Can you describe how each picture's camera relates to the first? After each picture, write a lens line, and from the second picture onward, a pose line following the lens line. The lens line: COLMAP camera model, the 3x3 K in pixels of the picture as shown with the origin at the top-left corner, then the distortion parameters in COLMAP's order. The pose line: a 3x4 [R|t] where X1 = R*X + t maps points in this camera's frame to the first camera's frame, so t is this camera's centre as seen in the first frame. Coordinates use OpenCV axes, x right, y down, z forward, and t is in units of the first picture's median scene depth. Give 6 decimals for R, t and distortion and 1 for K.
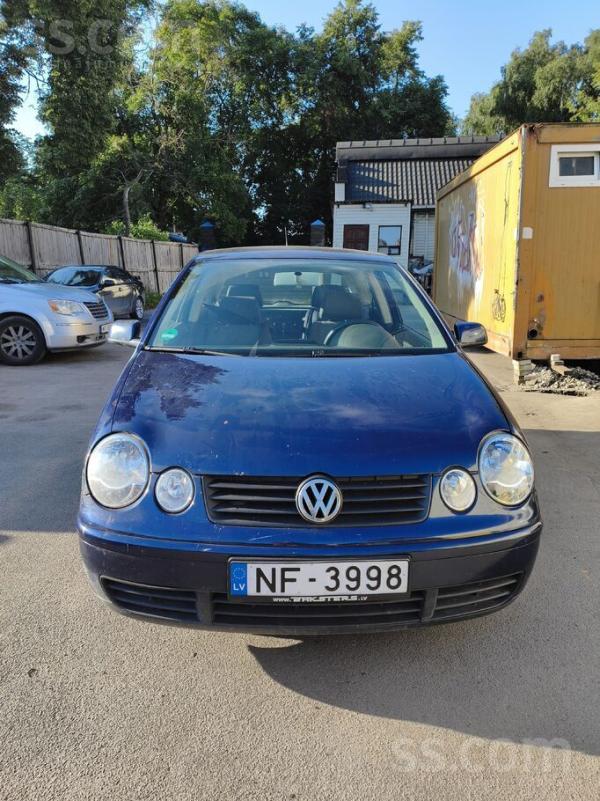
lens RADIAL K [[584.4, 0, 296.8], [0, 584.4, 404.0], [0, 0, 1]] dist [0.040655, -0.051841]
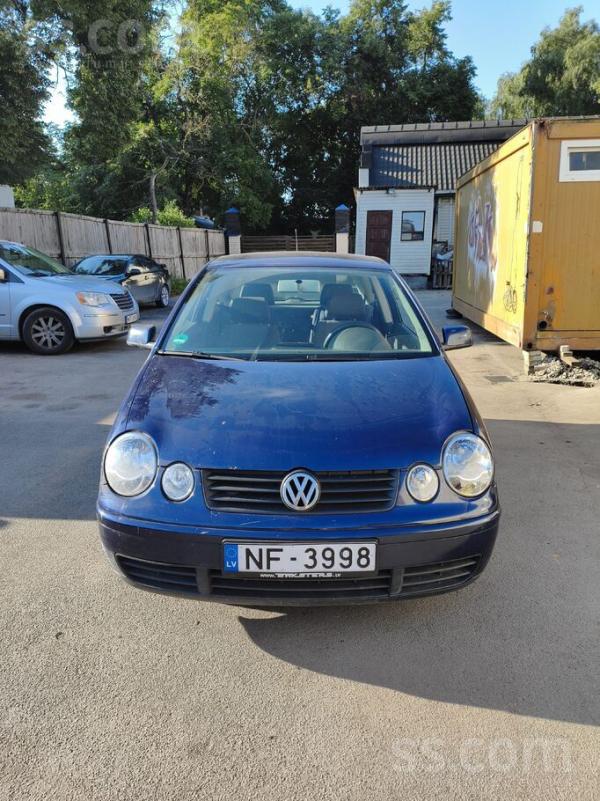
lens RADIAL K [[581.2, 0, 303.3], [0, 581.2, 397.4], [0, 0, 1]] dist [0.045521, -0.056354]
pose [[0.999480, 0.003068, -0.032111, 0.018126], [-0.002549, 0.999866, 0.016183, -0.009377], [0.032156, -0.016092, 0.999353, -0.035453]]
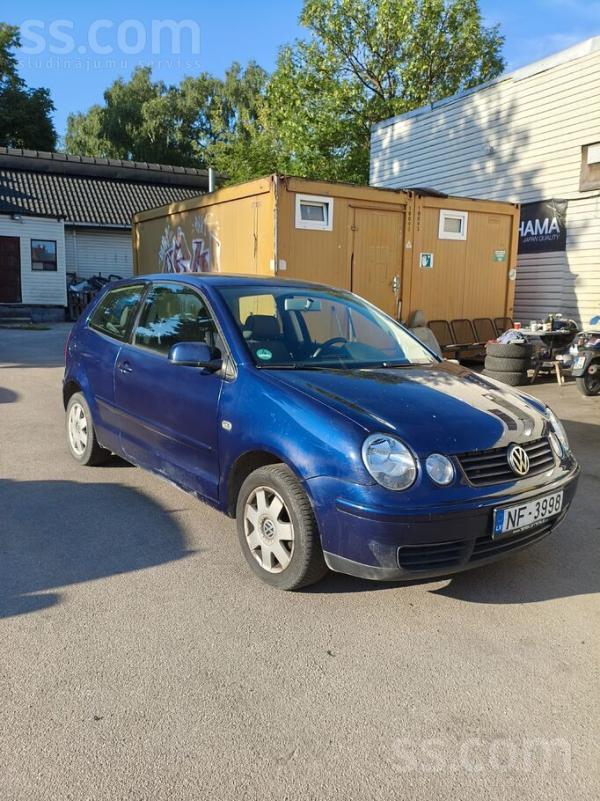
lens RADIAL K [[588.4, 0, 282.9], [0, 588.4, 401.8], [0, 0, 1]] dist [0.007672, 0.001435]
pose [[0.830609, -0.080069, 0.551069, -0.281765], [0.098397, 0.995140, -0.003719, -0.007863], [-0.548093, 0.057313, 0.834451, 0.018480]]
